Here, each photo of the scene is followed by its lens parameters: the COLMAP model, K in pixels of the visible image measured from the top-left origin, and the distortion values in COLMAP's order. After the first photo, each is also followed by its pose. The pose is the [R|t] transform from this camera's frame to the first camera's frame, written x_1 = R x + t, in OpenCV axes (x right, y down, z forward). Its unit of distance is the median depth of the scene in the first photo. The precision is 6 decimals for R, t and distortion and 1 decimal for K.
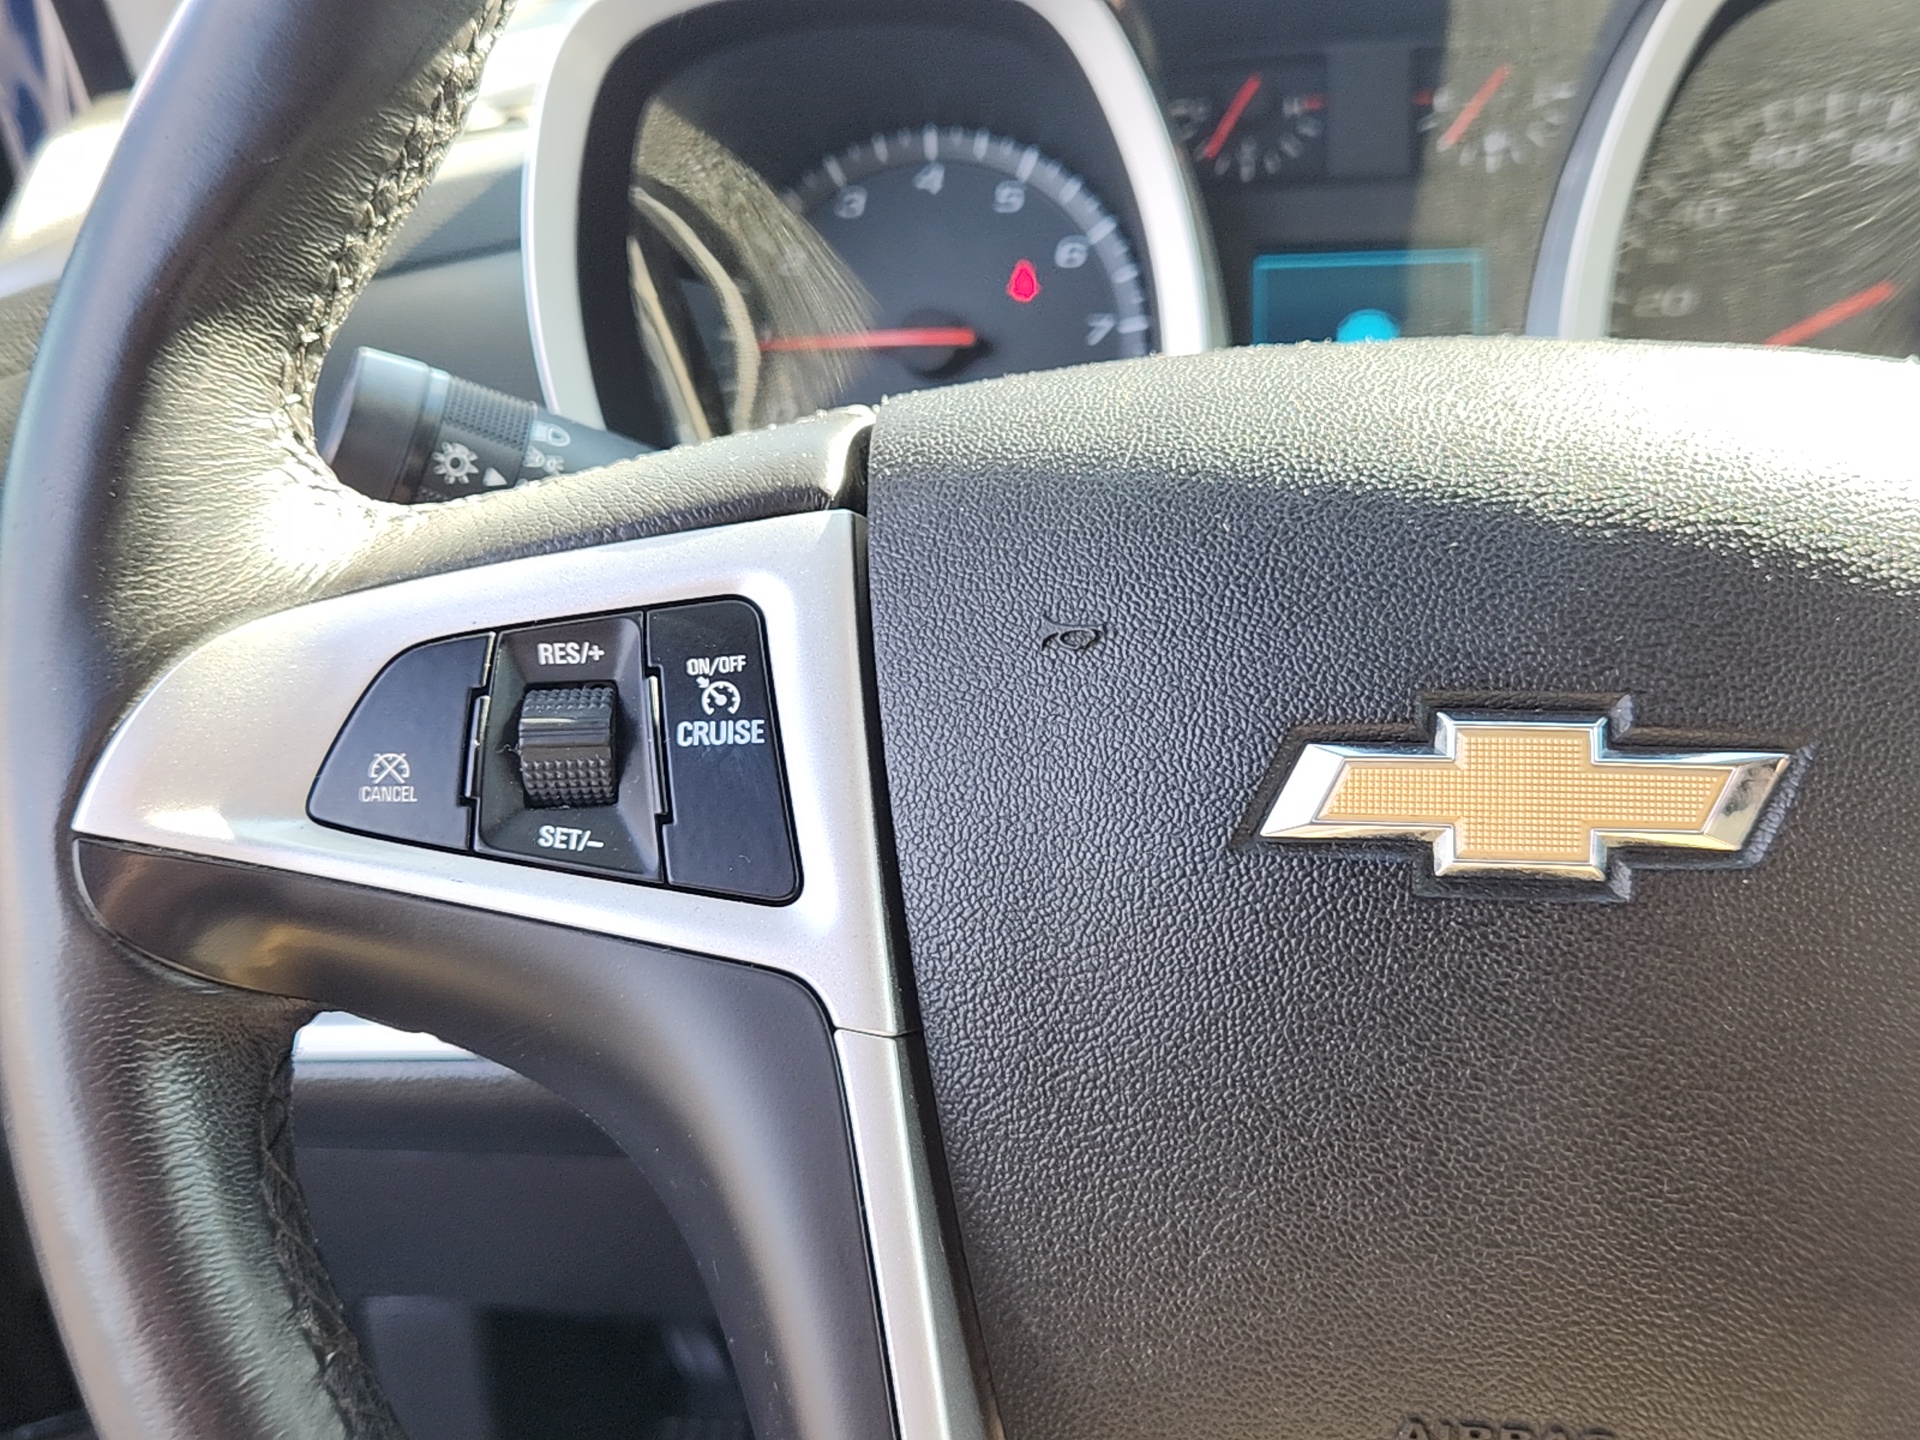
lens RADIAL K [[2029.3, 0, 965.8], [0, 2029.3, 726.5], [0, 0, 1]] dist [0.061977, 0.000000]
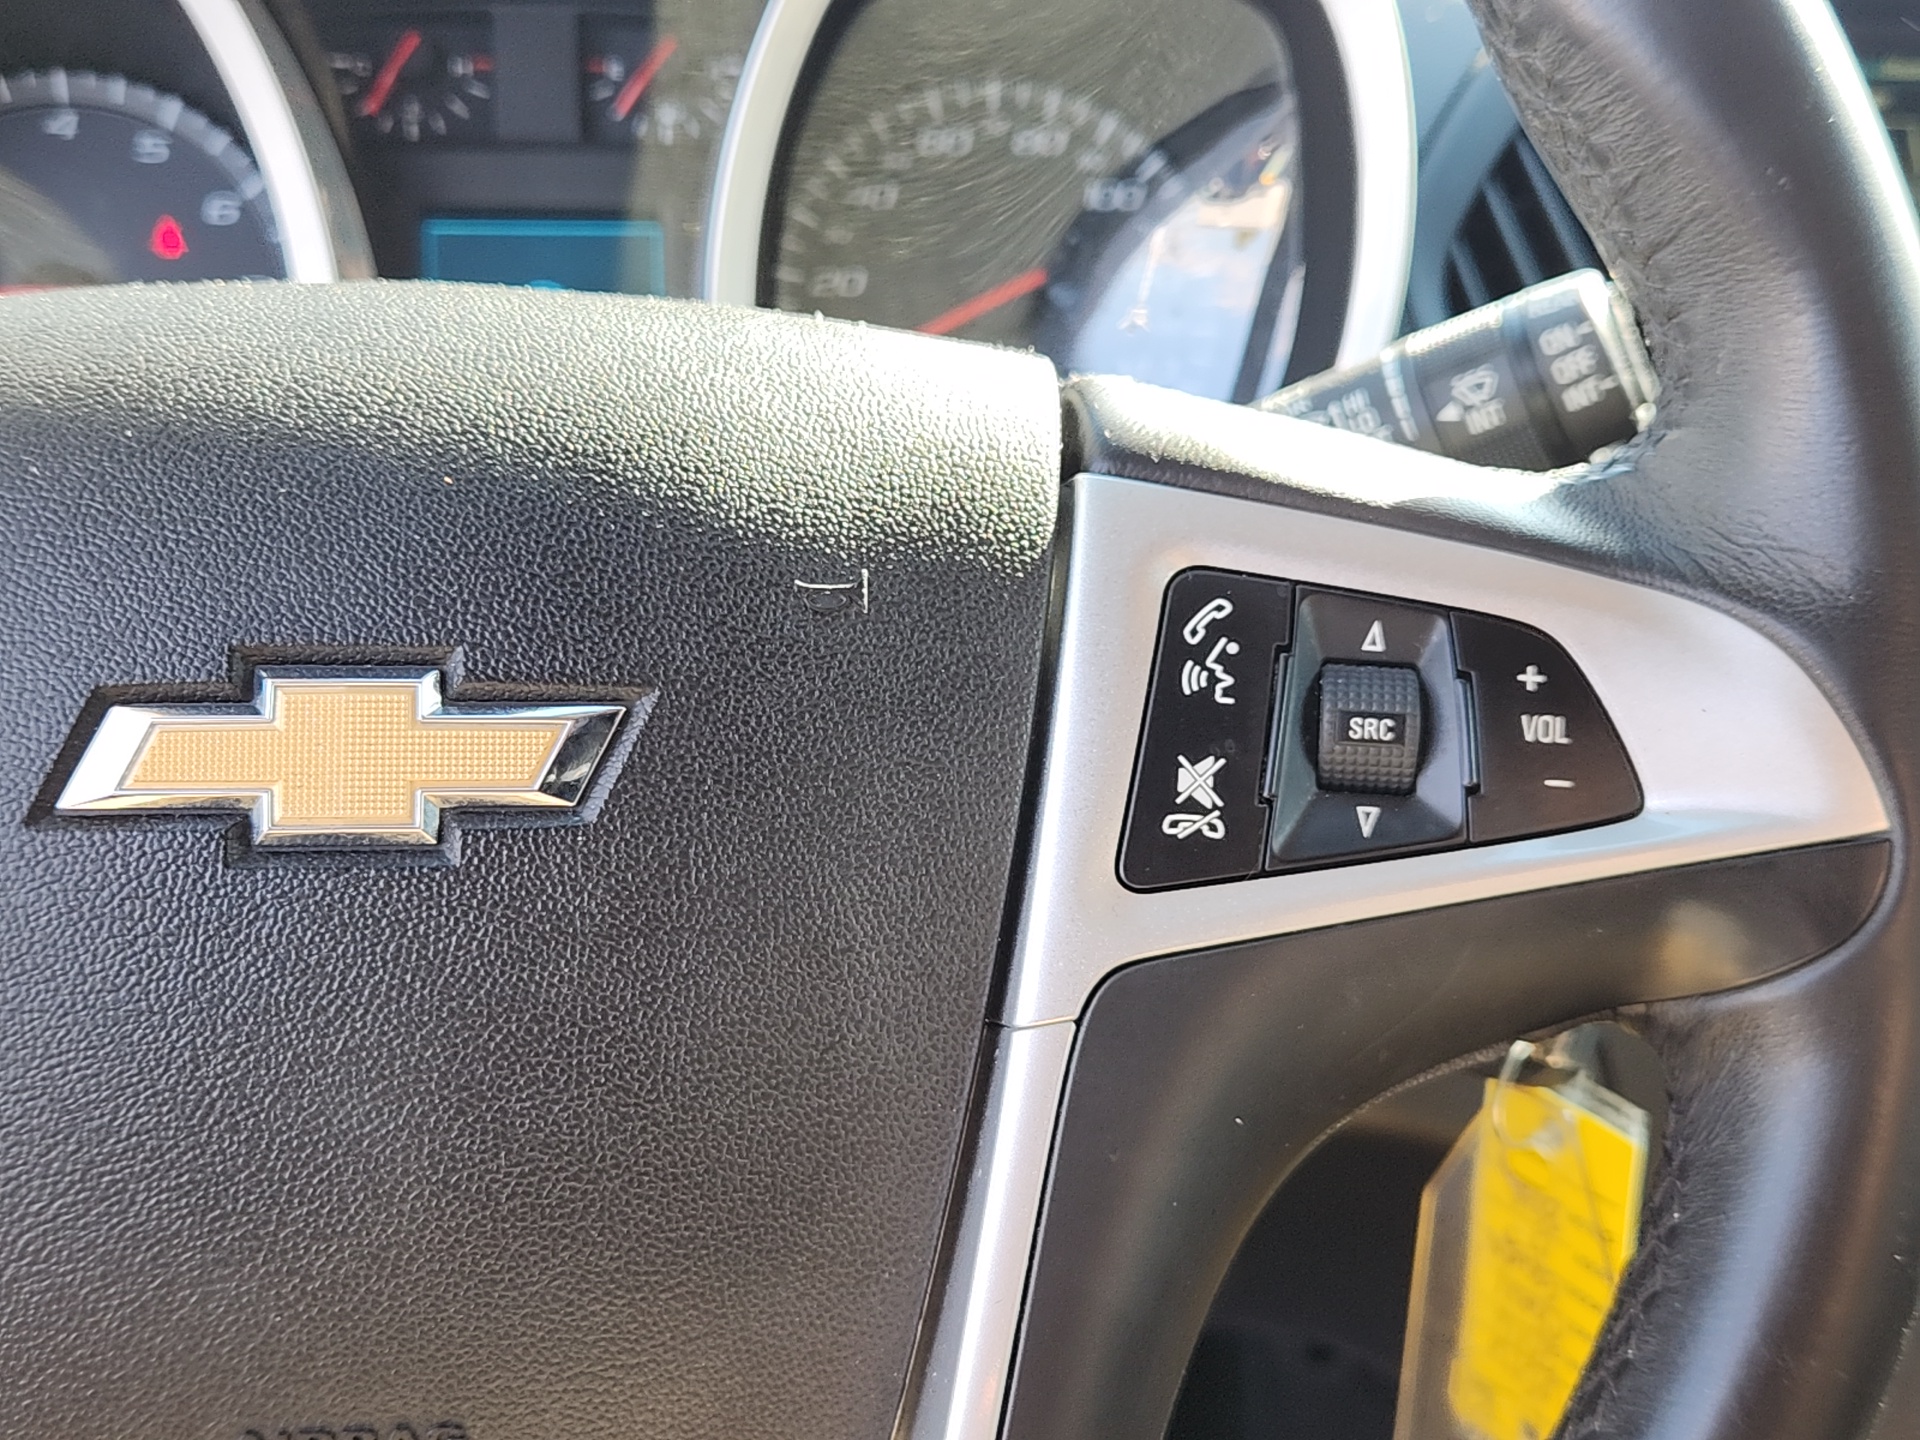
lens RADIAL K [[2029.3, 0, 968.6], [0, 2029.3, 719.9], [0, 0, 1]] dist [0.061977, 0.000000]
pose [[0.979478, -0.020569, 0.200499, 0.359704], [0.022501, 0.999720, -0.007360, 0.030020], [-0.200291, 0.011720, 0.979666, 0.021528]]
